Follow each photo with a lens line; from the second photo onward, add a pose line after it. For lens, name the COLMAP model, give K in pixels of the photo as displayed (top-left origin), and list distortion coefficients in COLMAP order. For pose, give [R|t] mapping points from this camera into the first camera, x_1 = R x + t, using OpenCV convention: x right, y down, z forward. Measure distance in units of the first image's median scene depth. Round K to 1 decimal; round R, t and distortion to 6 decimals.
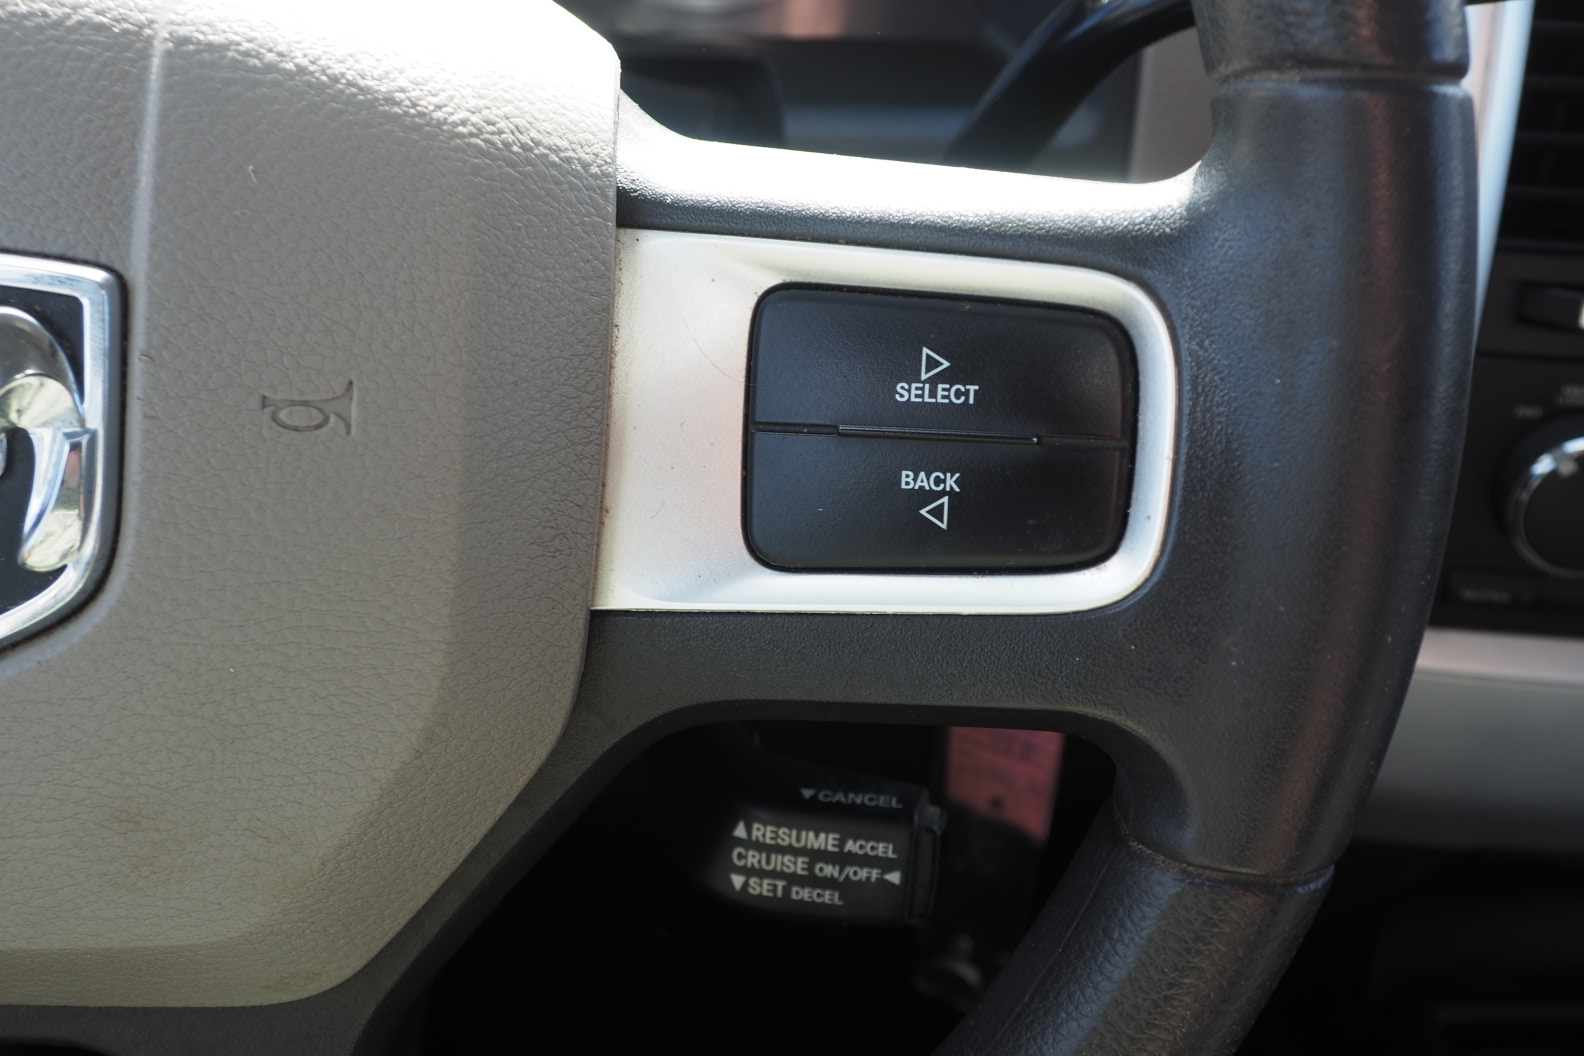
lens RADIAL K [[1556.9, 0, 790.5], [0, 1556.9, 534.8], [0, 0, 1]] dist [-0.015311, -0.008433]
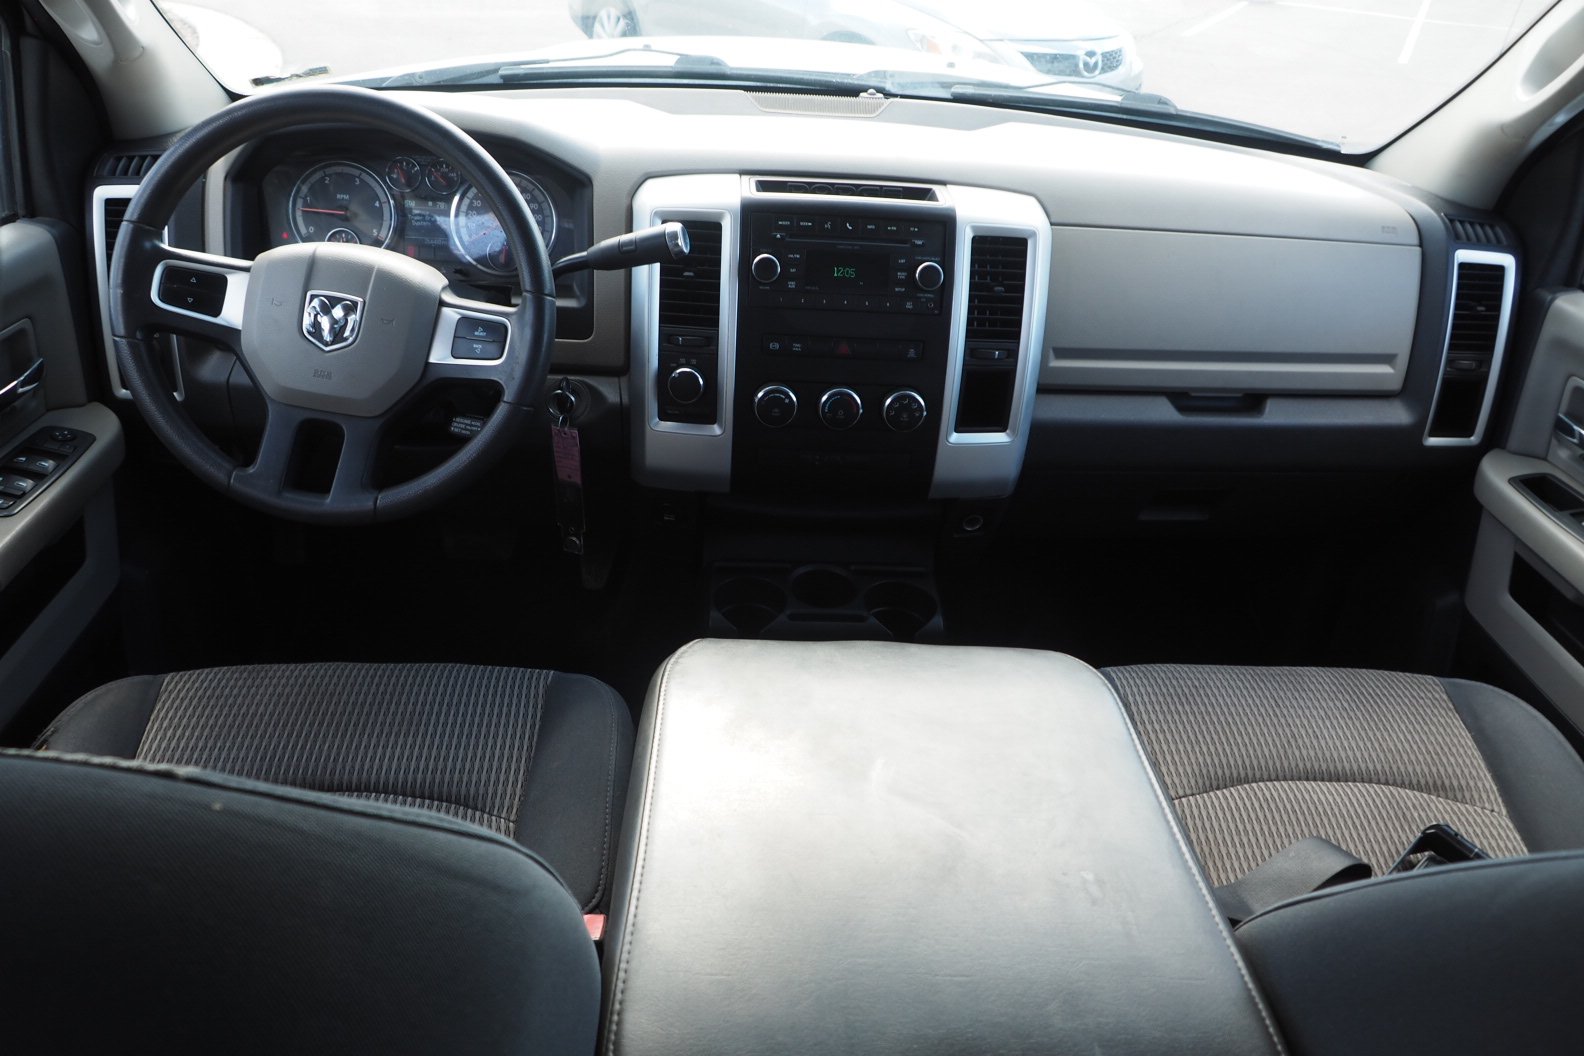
lens RADIAL K [[1138.6, 0, 787.4], [0, 1138.6, 547.4], [0, 0, 1]] dist [-0.024630, 0.001884]
pose [[0.992760, 0.110595, 0.046867, 1.307887], [-0.104208, 0.987063, -0.121850, 1.311111], [-0.059737, 0.116084, 0.991441, -3.922756]]
